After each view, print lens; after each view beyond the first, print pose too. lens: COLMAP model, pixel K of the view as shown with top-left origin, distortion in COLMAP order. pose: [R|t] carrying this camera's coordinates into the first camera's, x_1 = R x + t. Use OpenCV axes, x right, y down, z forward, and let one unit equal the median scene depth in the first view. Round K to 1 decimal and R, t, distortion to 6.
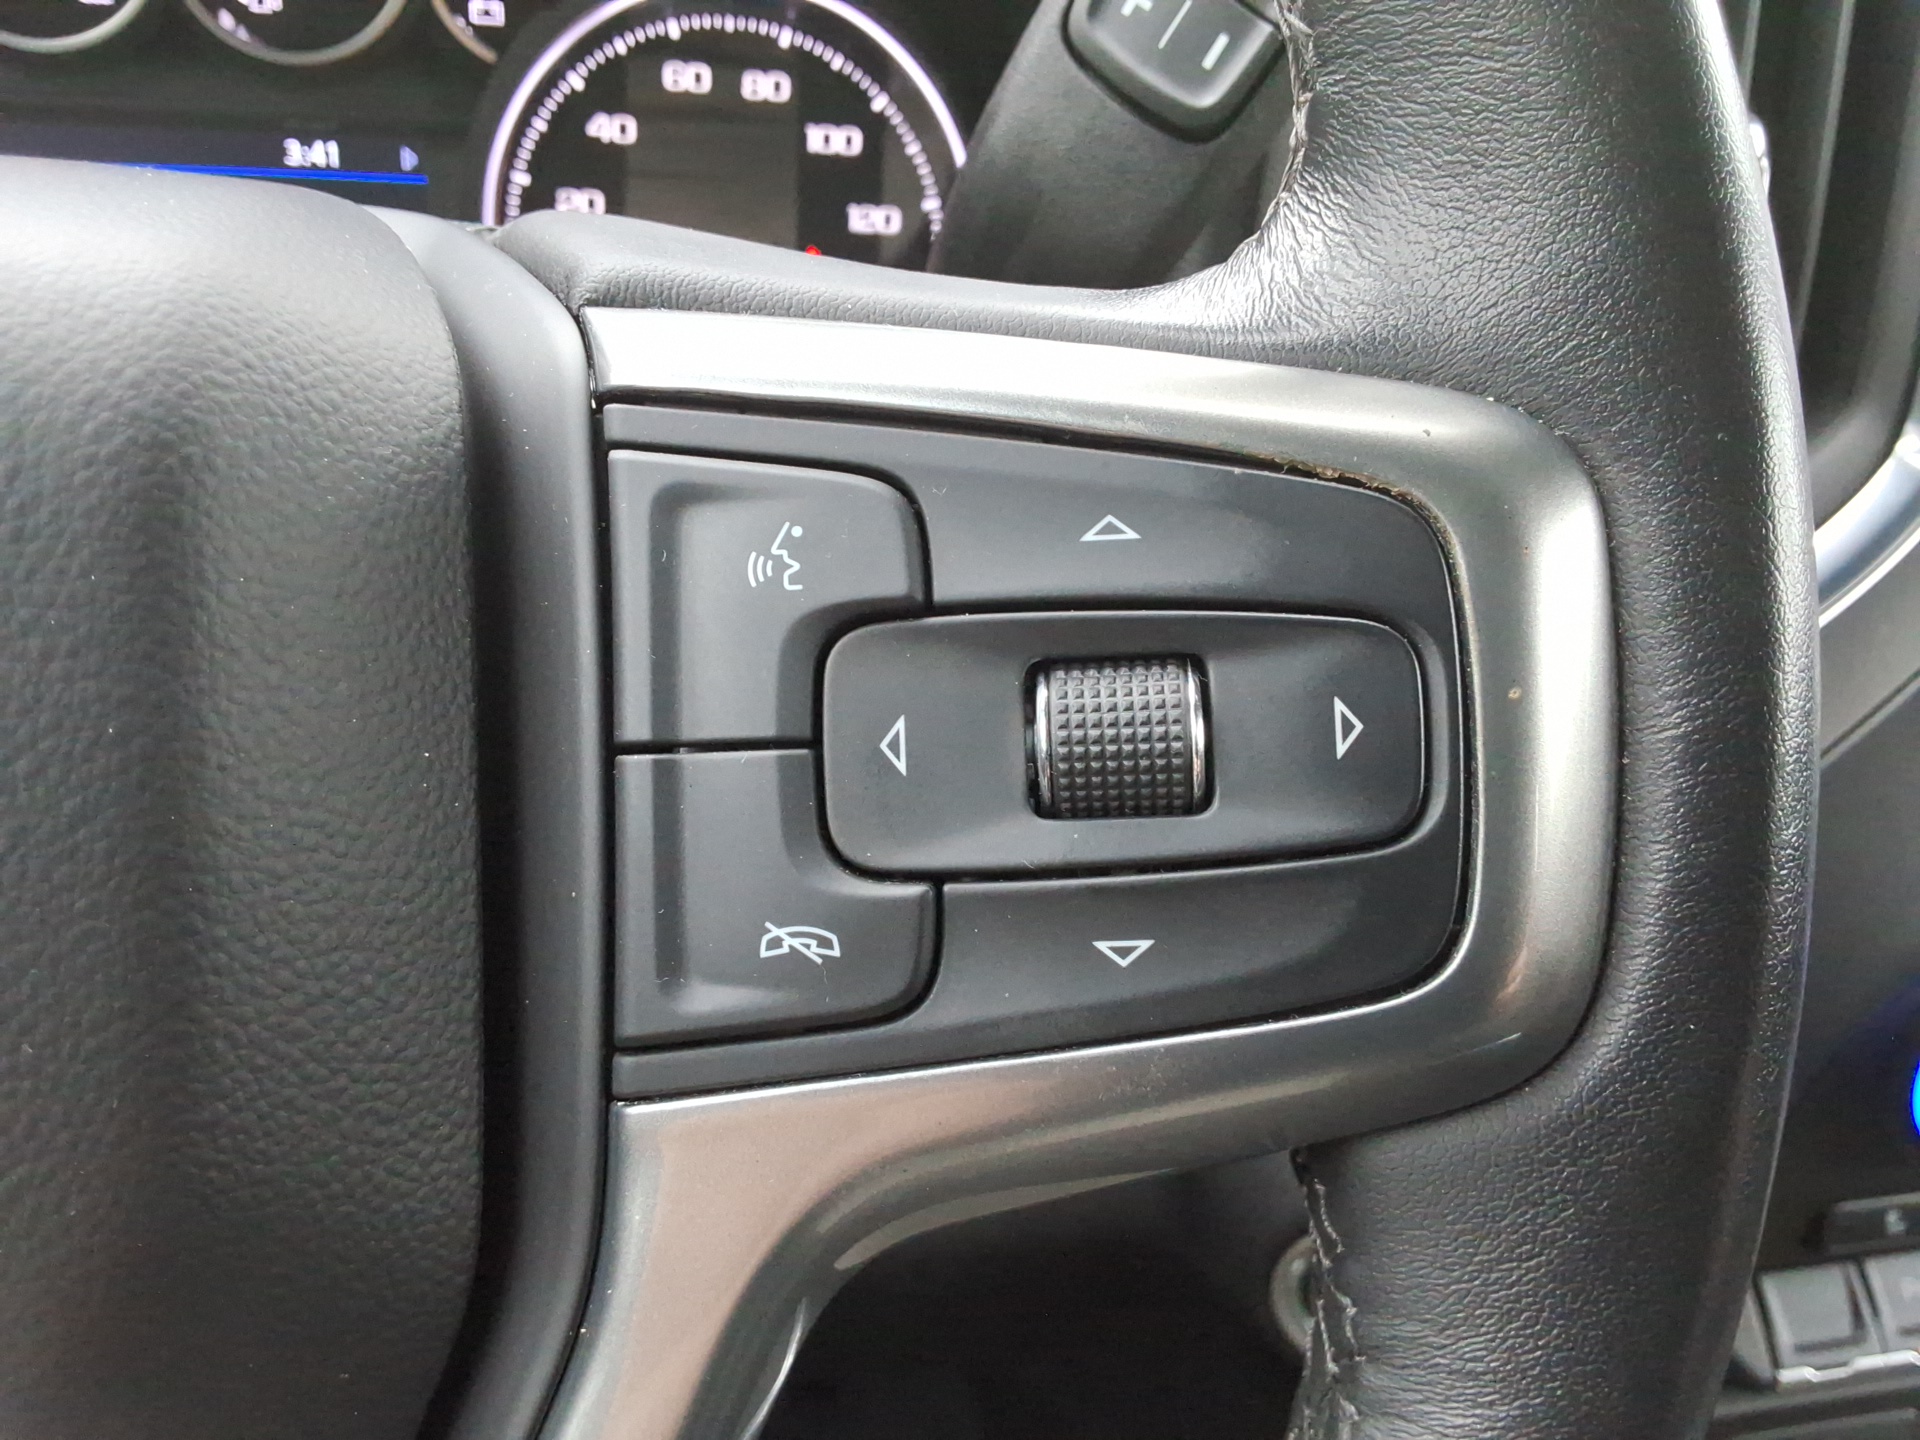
lens RADIAL K [[1576.5, 0, 959.7], [0, 1576.5, 708.0], [0, 0, 1]] dist [0.118254, -0.194714]
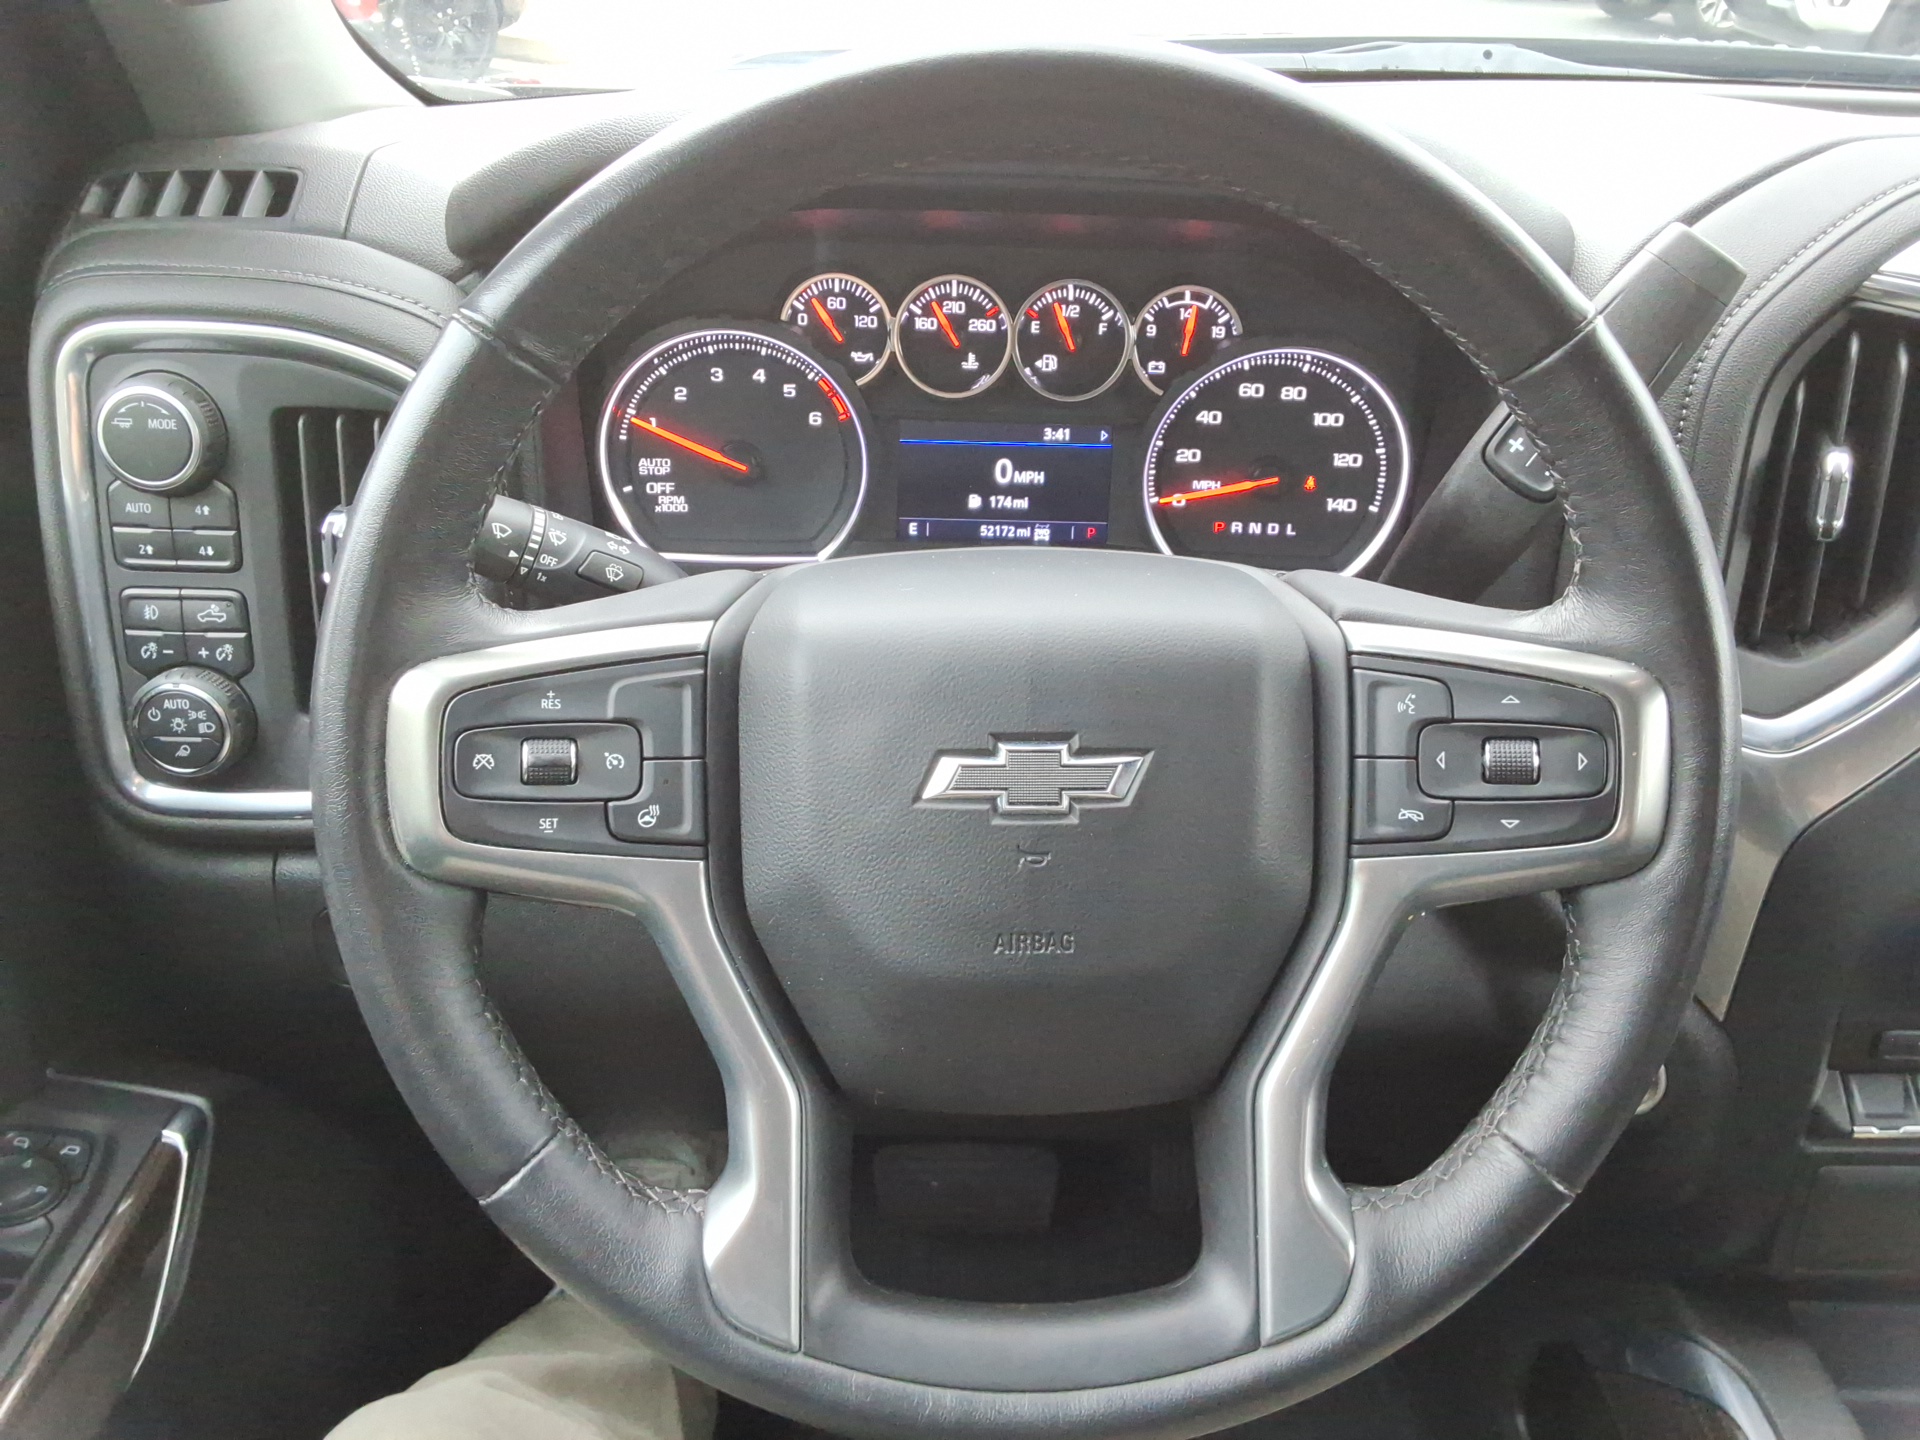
lens RADIAL K [[1548.5, 0, 965.4], [0, 1548.5, 707.1], [0, 0, 1]] dist [0.161407, -0.286913]
pose [[0.982581, 0.040289, -0.181417, -0.408650], [-0.038515, 0.999170, 0.013295, -0.089441], [0.181802, -0.006076, 0.983316, -2.341378]]
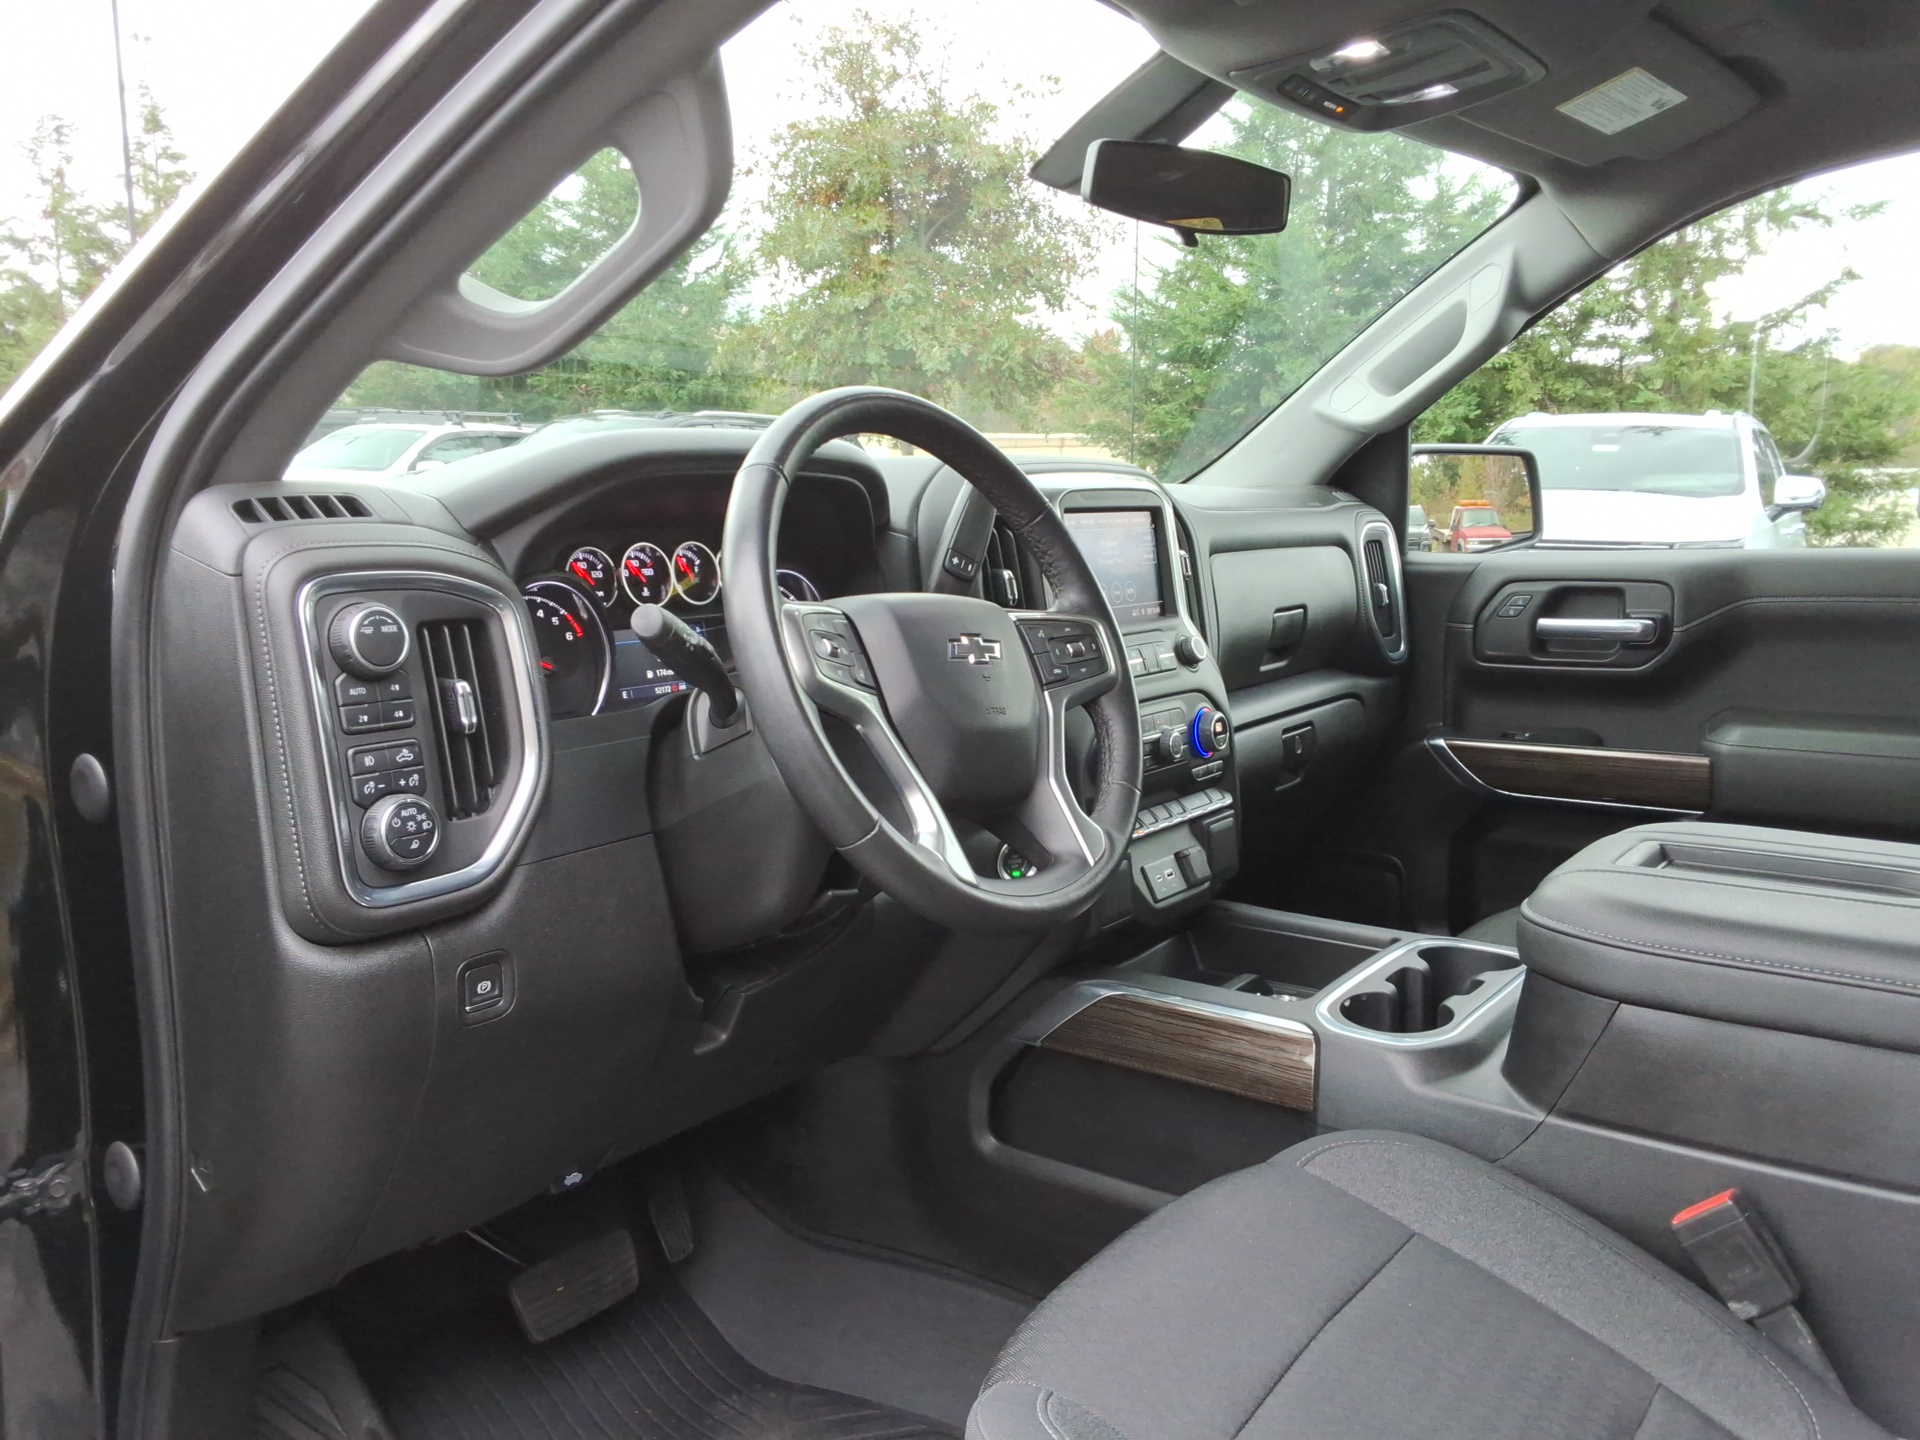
lens RADIAL K [[1530.5, 0, 972.7], [0, 1530.5, 703.9], [0, 0, 1]] dist [0.130900, -0.172490]
pose [[0.731571, -0.174083, 0.659165, -5.728989], [0.360381, 0.919475, -0.157137, 1.466722], [-0.578731, 0.352507, 0.735397, -4.667221]]
